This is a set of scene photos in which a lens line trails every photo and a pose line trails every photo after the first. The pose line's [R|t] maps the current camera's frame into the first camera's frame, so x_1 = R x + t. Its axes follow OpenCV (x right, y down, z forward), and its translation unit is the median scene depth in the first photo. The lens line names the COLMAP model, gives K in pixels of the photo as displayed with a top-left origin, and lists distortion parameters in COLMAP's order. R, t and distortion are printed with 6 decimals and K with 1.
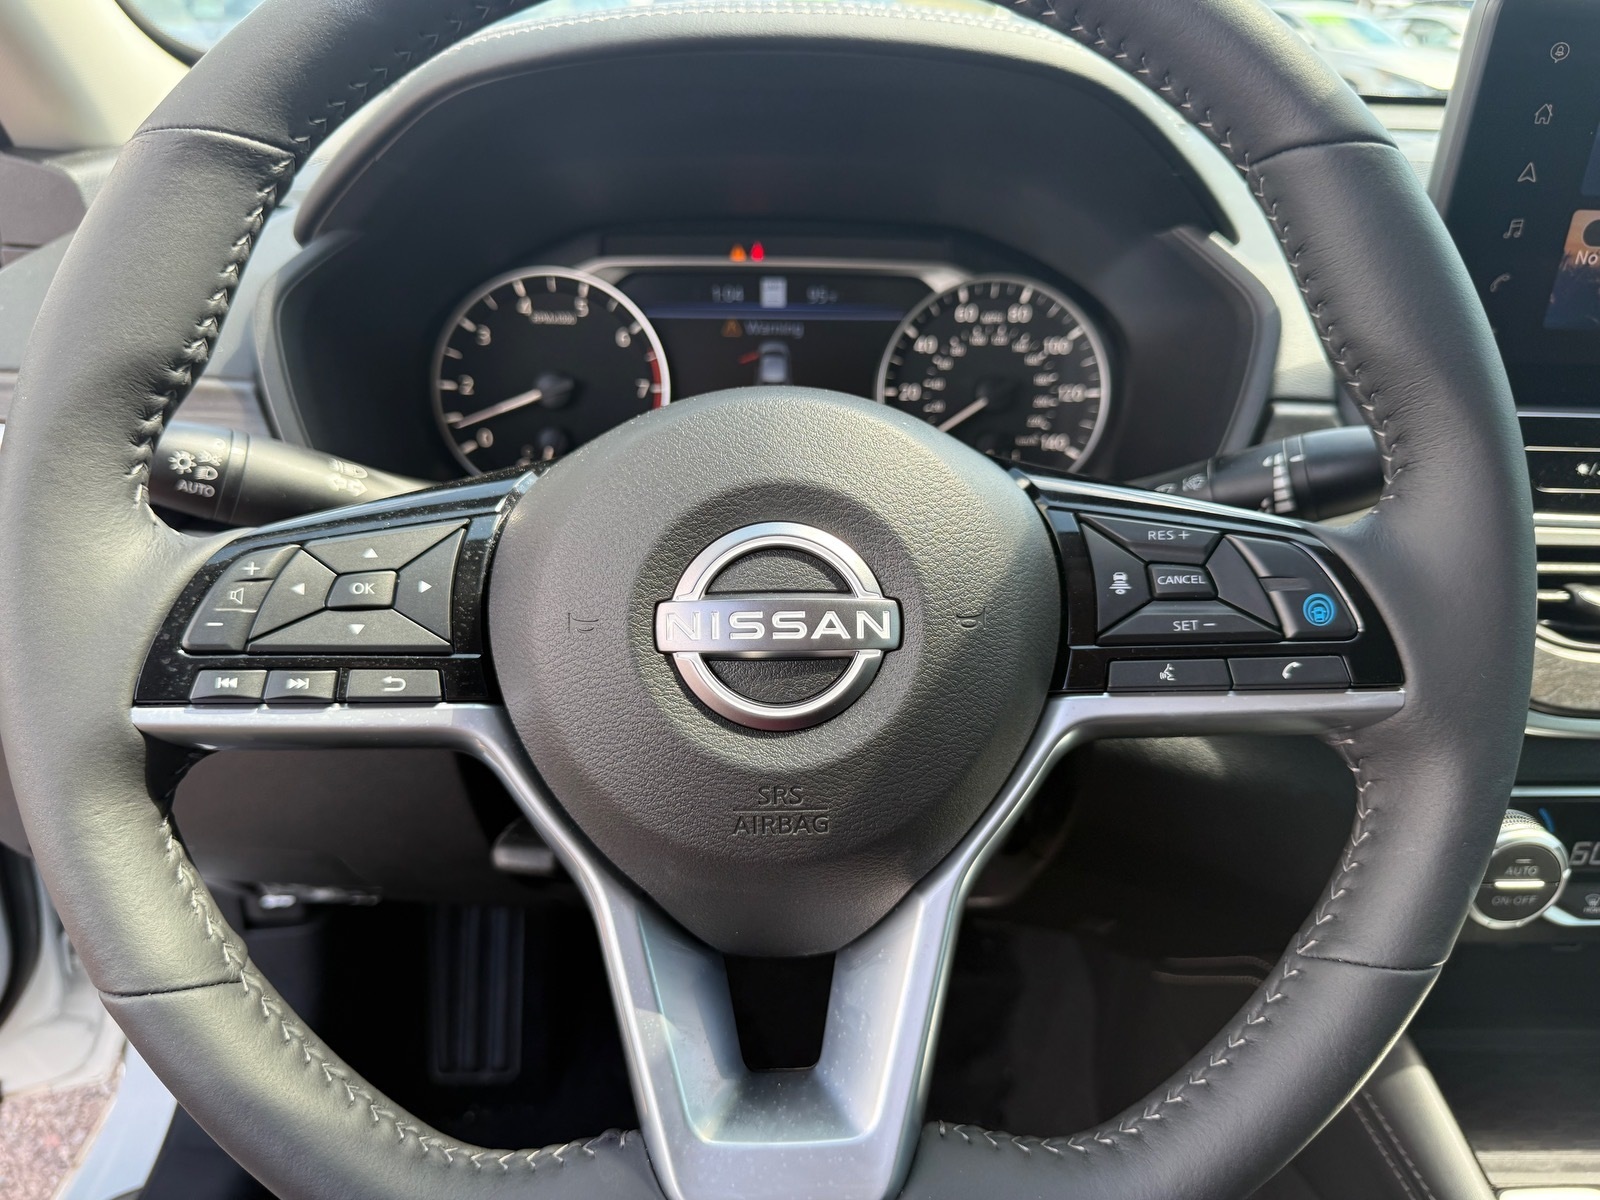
lens RADIAL K [[1182.3, 0, 800.0], [0, 1182.3, 600.0], [0, 0, 1]] dist [0.115983, -0.336276]
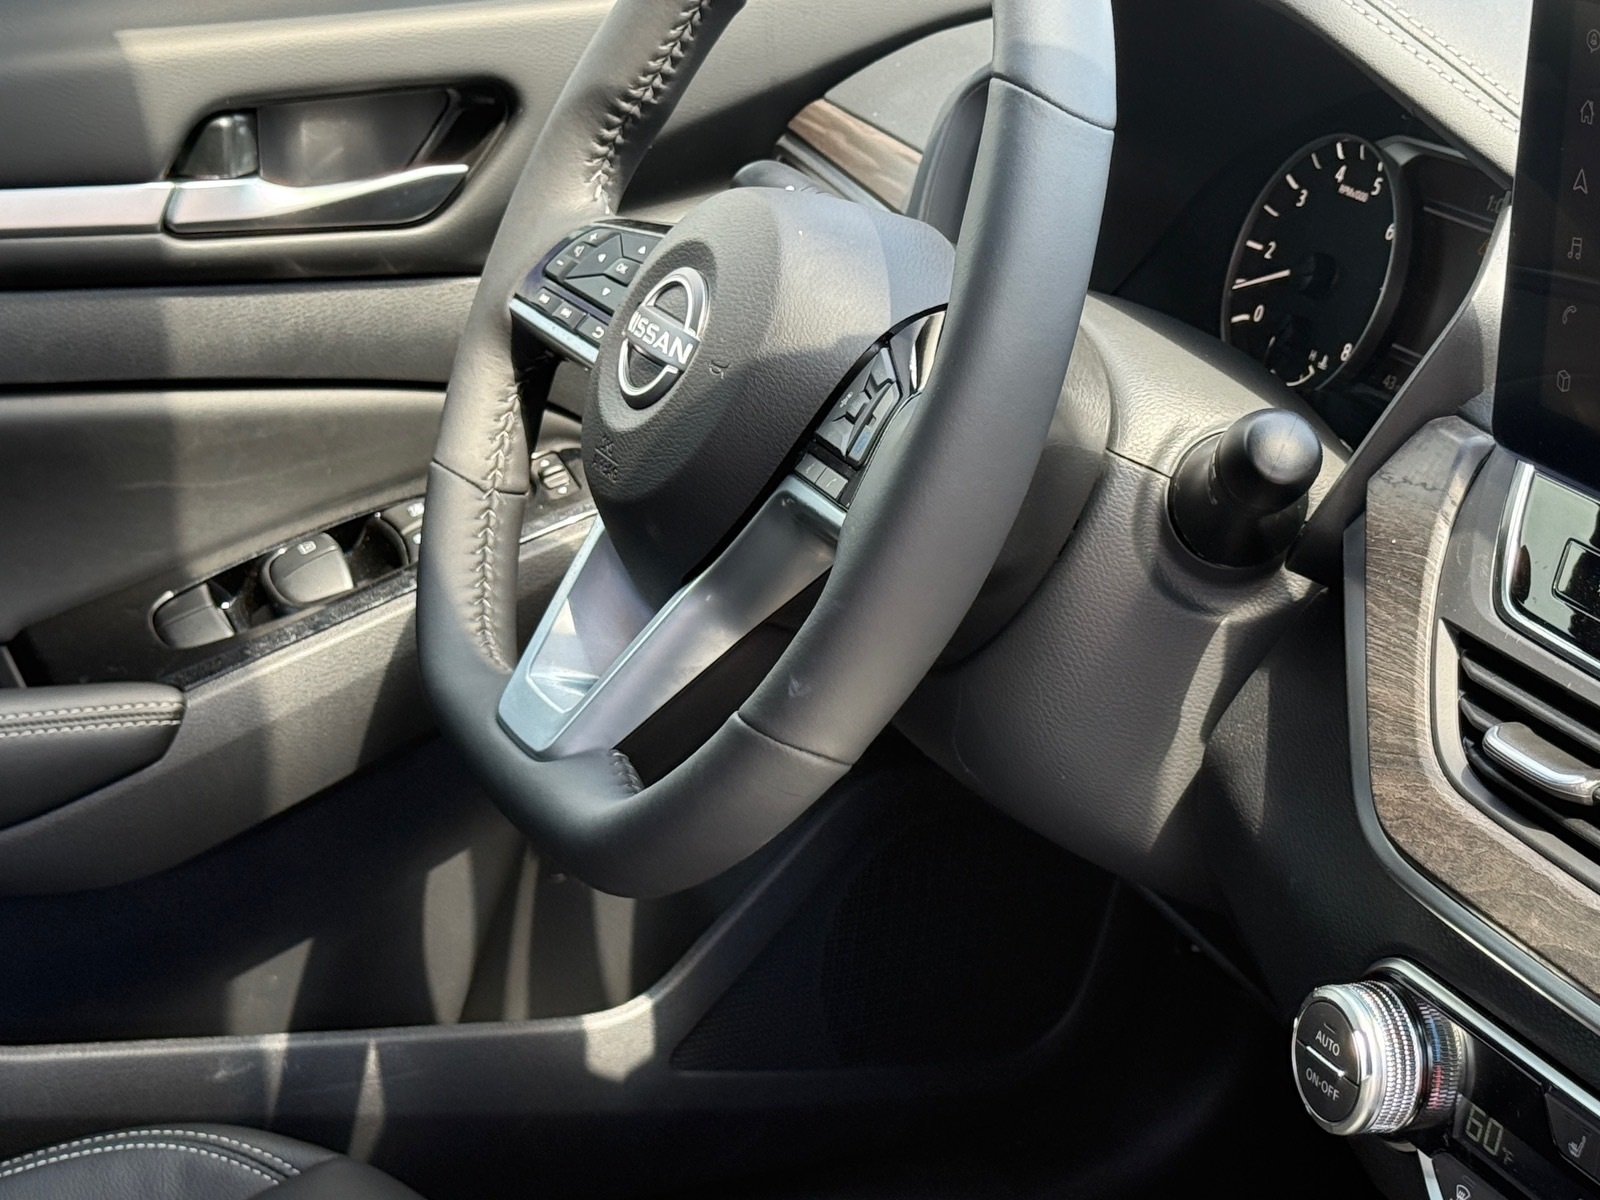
lens RADIAL K [[3586.8, 0, 803.5], [0, 3586.8, 619.0], [0, 0, 1]] dist [0.191672, -0.090935]
pose [[0.353961, 0.286104, -0.890424, 2.866929], [-0.396087, 0.908323, 0.134403, -0.228764], [0.847246, 0.305113, 0.434834, -0.445257]]
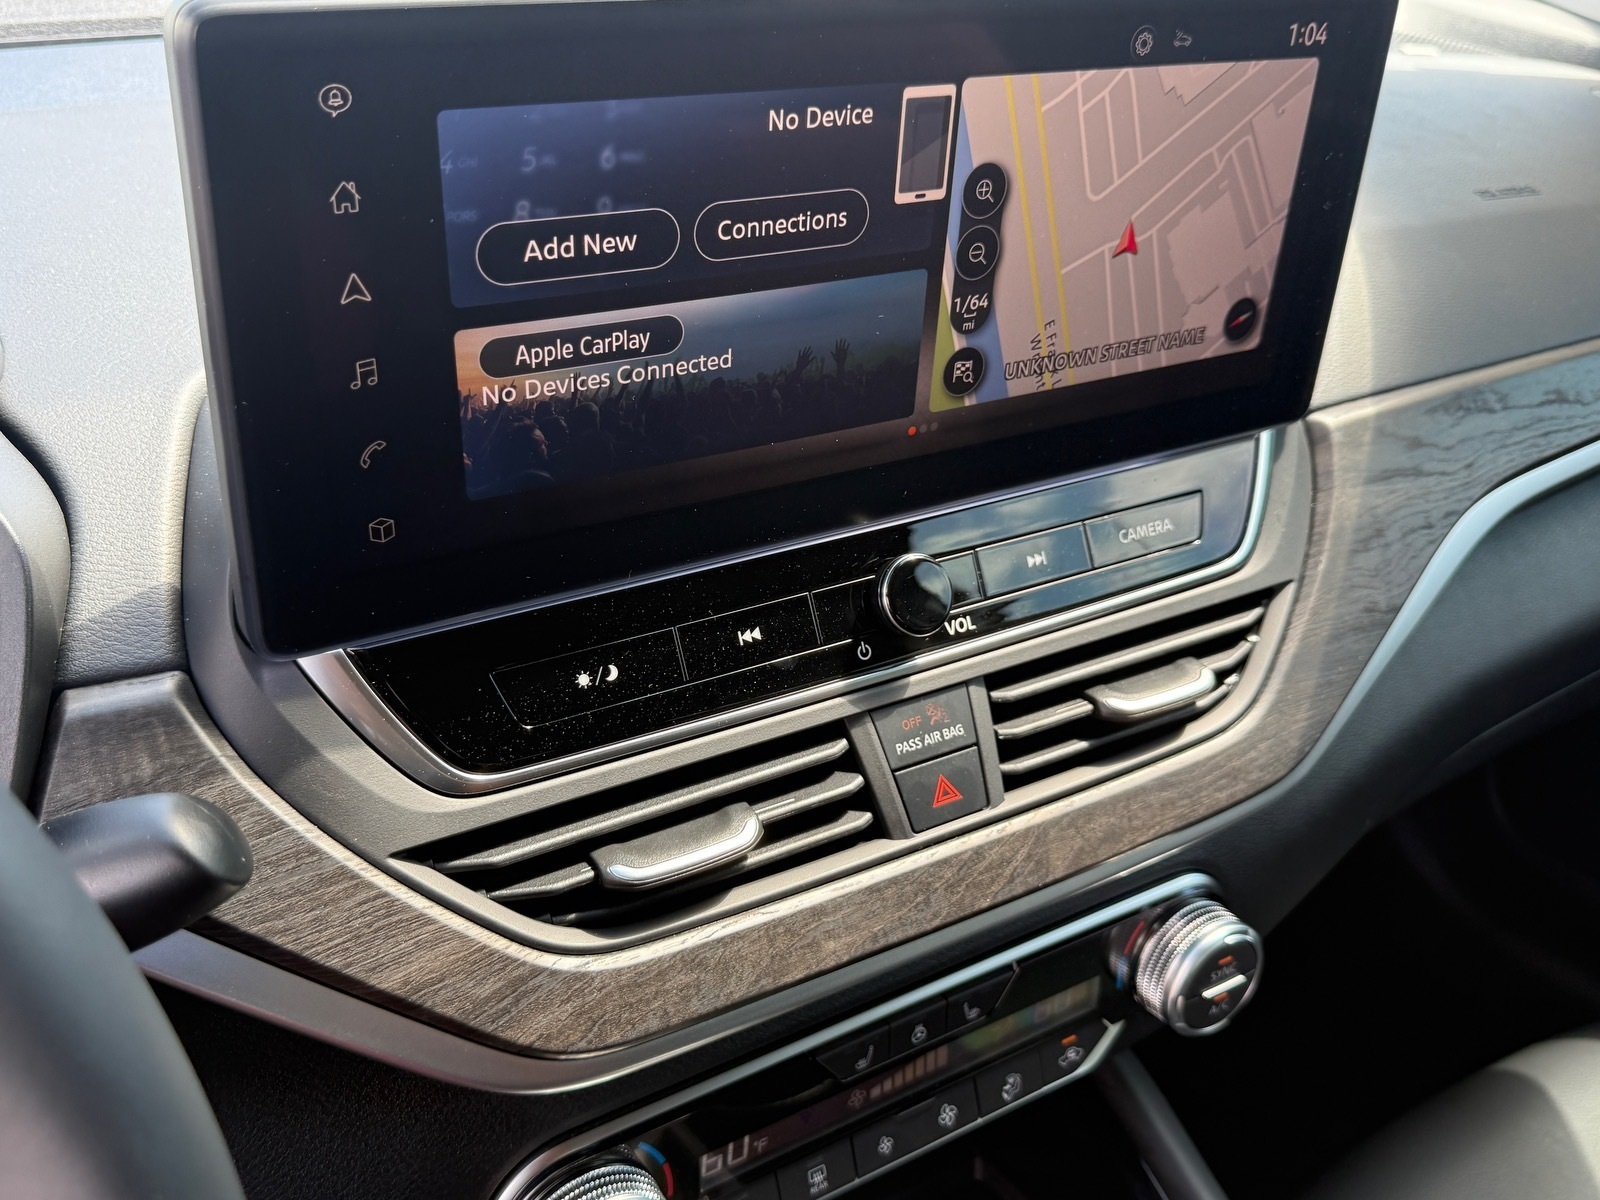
lens RADIAL K [[1425.9, 0, 800.0], [0, 1425.9, 600.0], [0, 0, 1]] dist [0.145084, -0.387547]
pose [[0.870522, -0.223577, 0.438412, 0.483491], [0.182054, 0.973950, 0.135195, -0.282205], [-0.457218, -0.037876, 0.888548, 0.243912]]
